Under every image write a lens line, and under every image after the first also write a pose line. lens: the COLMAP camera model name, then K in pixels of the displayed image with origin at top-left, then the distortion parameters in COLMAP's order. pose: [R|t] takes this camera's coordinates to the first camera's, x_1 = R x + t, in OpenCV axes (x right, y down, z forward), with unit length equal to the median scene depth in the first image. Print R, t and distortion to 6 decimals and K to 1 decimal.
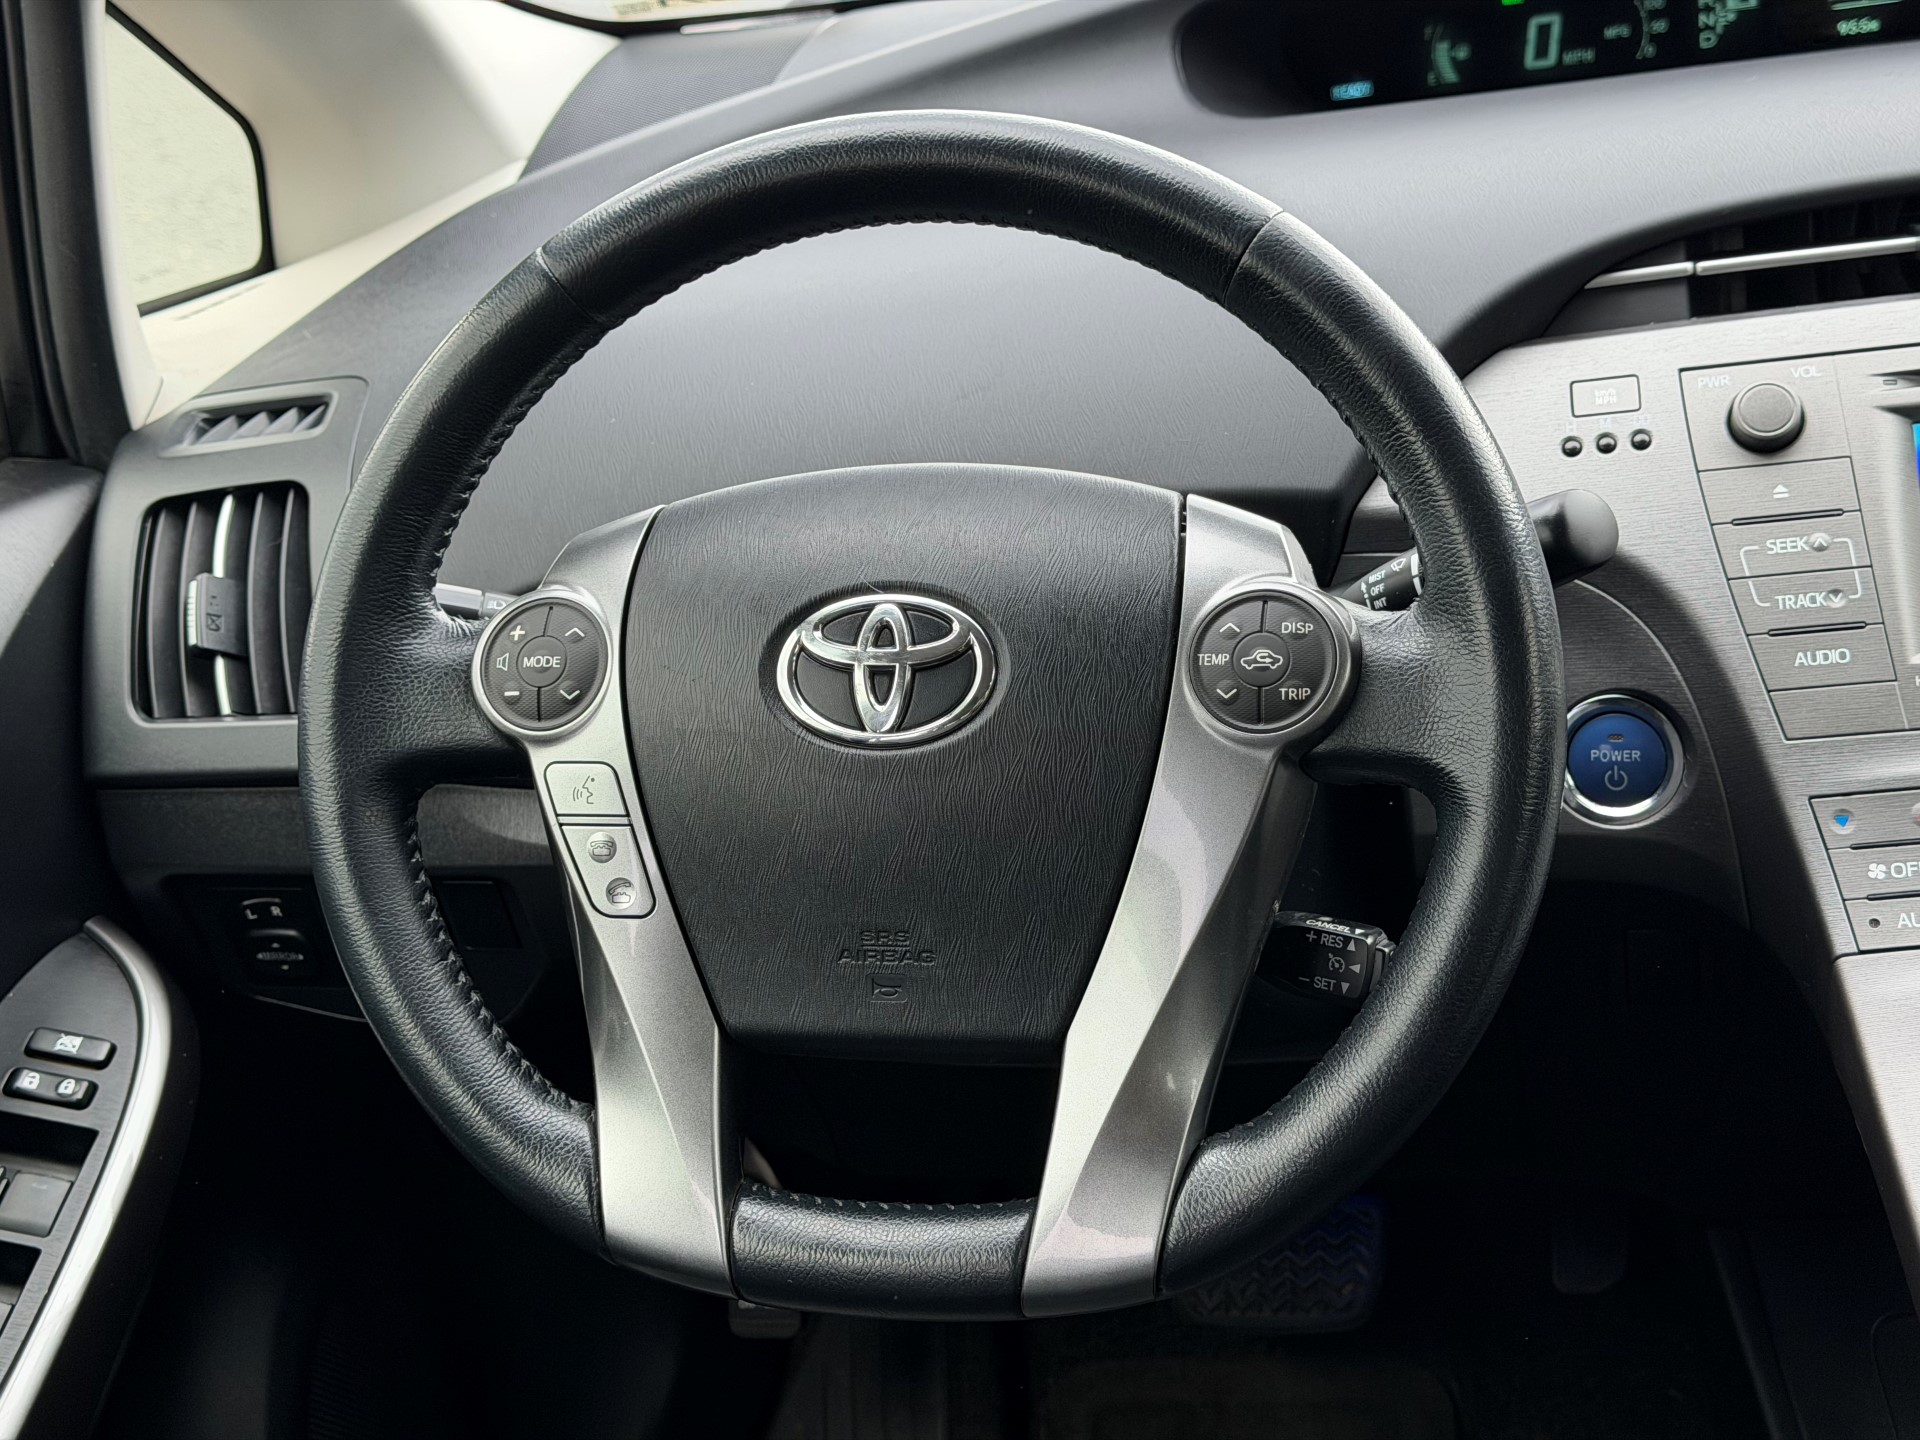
lens RADIAL K [[2685.4, 0, 974.3], [0, 2685.4, 714.1], [0, 0, 1]] dist [0.201034, -0.433633]
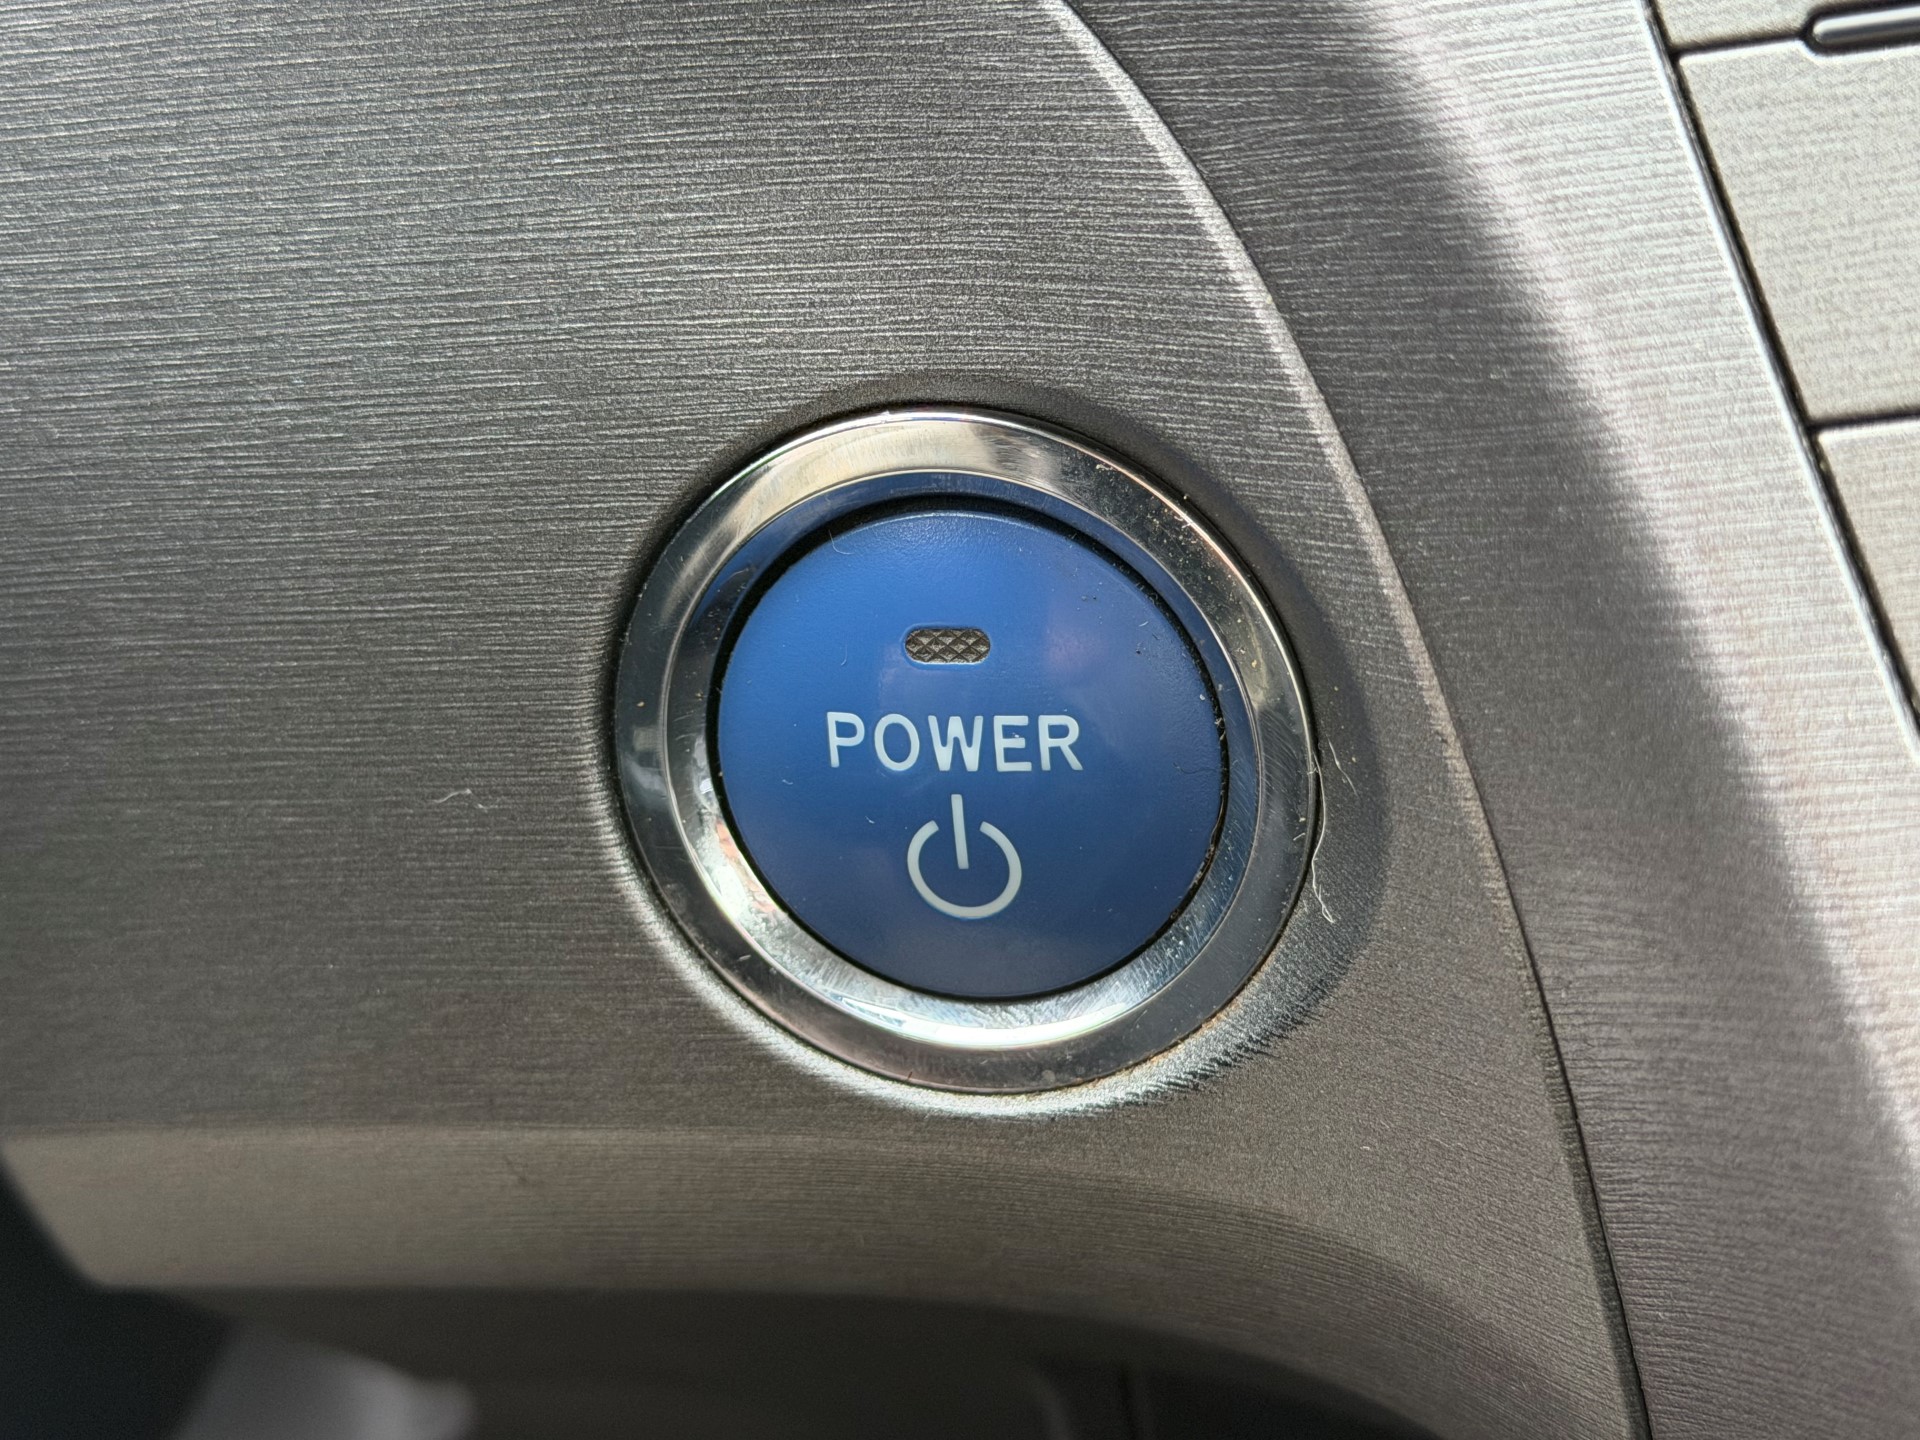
lens RADIAL K [[3264.8, 0, 960.0], [0, 3264.8, 720.0], [0, 0, 1]] dist [0.059725, 0.228655]
pose [[0.993132, -0.064394, 0.097688, 0.233463], [0.044720, 0.980444, 0.191651, -0.030316], [-0.108119, -0.185966, 0.976590, 0.852019]]
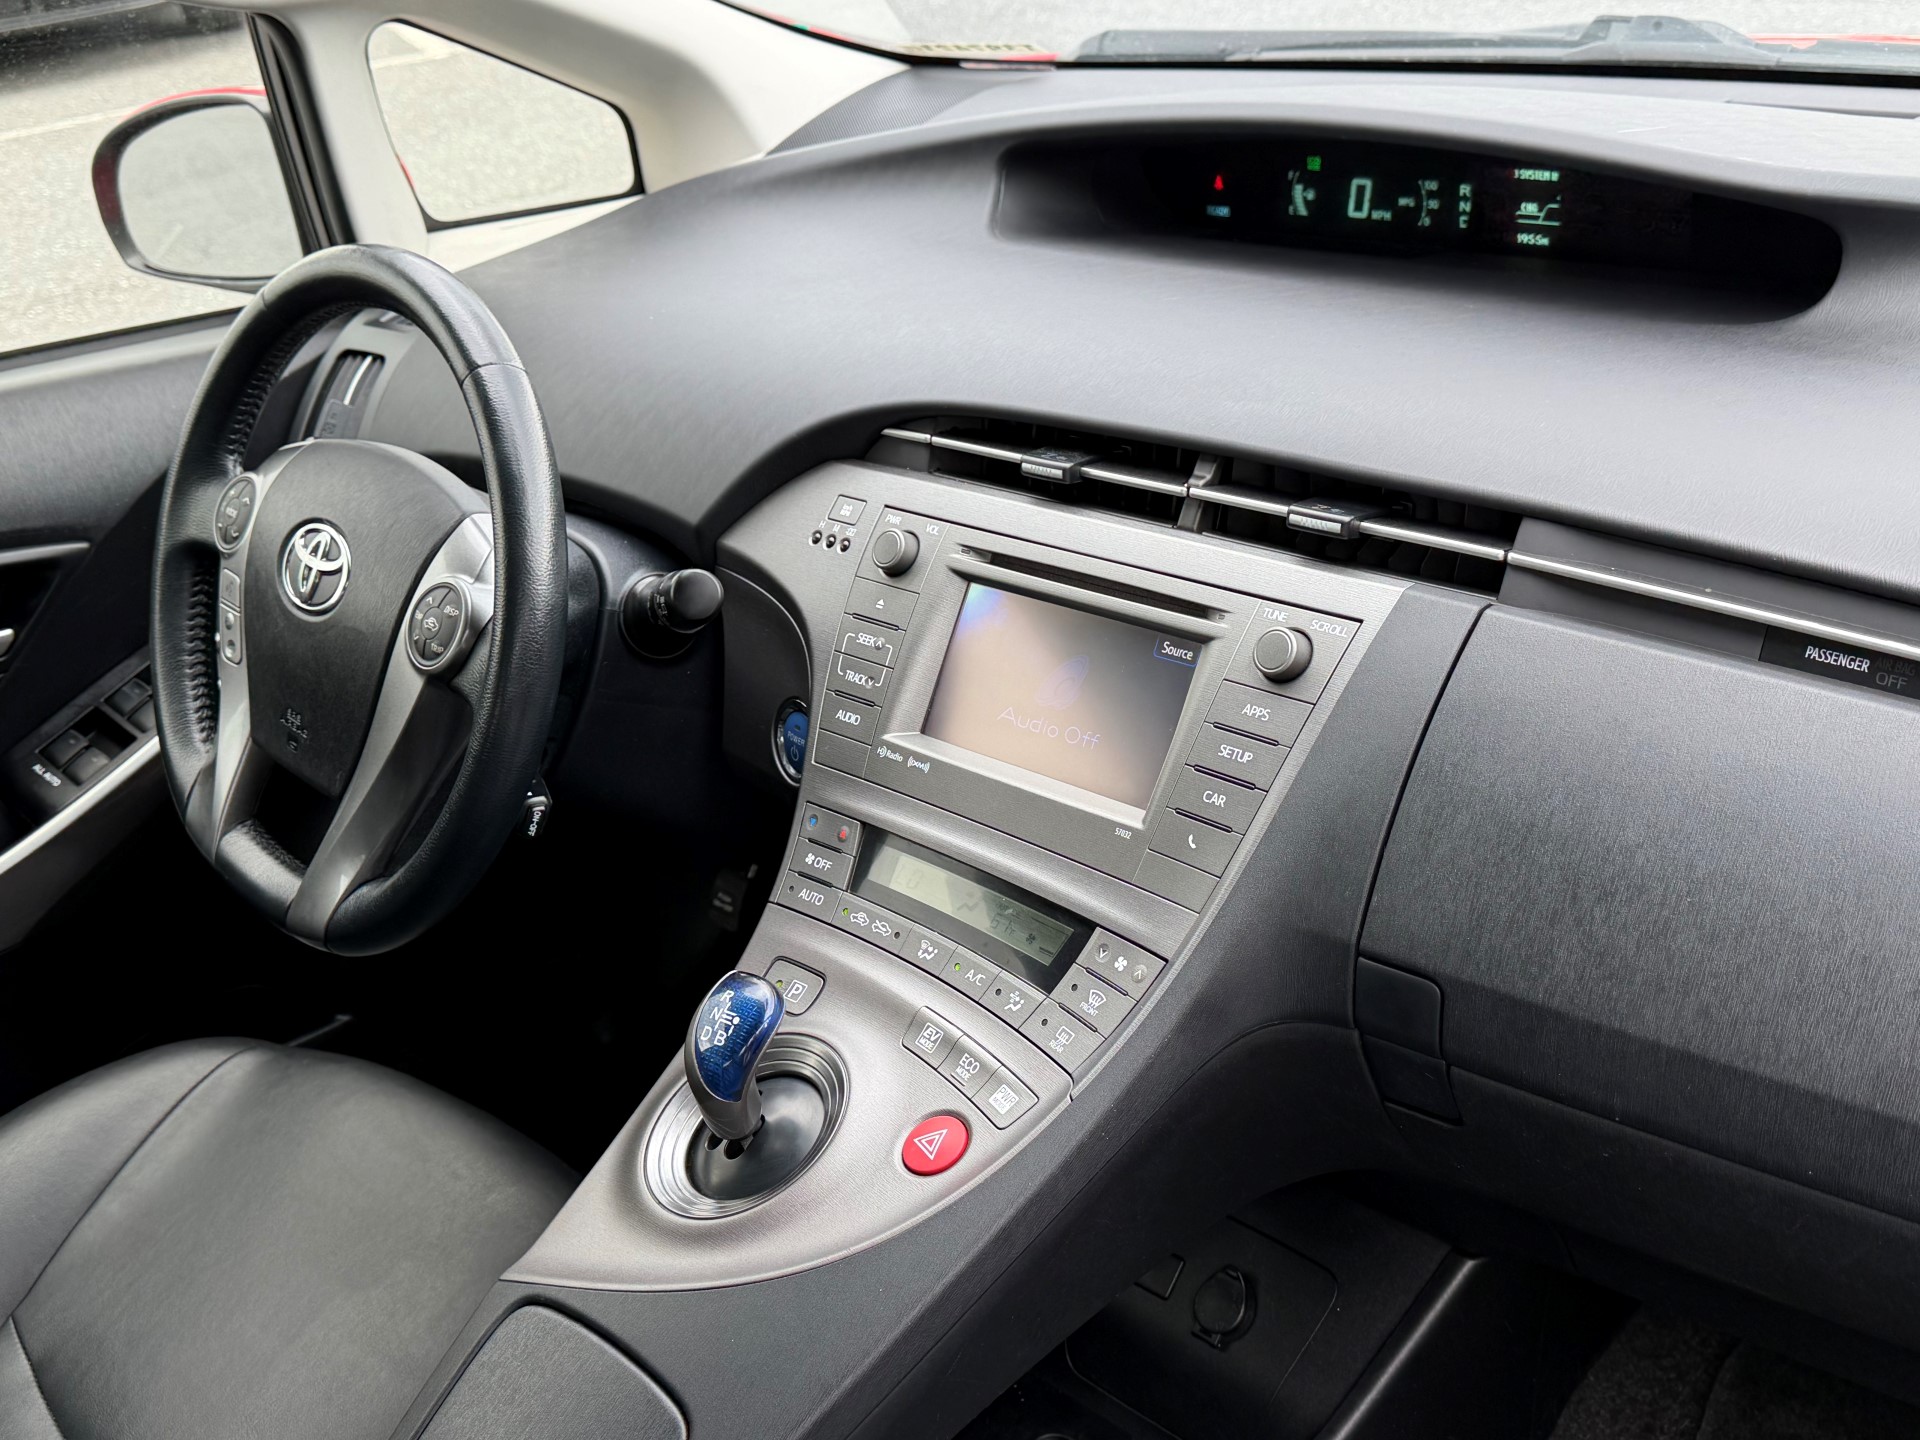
lens RADIAL K [[2117.0, 0, 965.7], [0, 2117.0, 713.7], [0, 0, 1]] dist [0.199230, -0.506399]
pose [[0.823886, 0.292232, -0.485605, 0.972913], [-0.211919, 0.953509, 0.214267, -0.300751], [0.525645, -0.073623, 0.847512, 0.029964]]
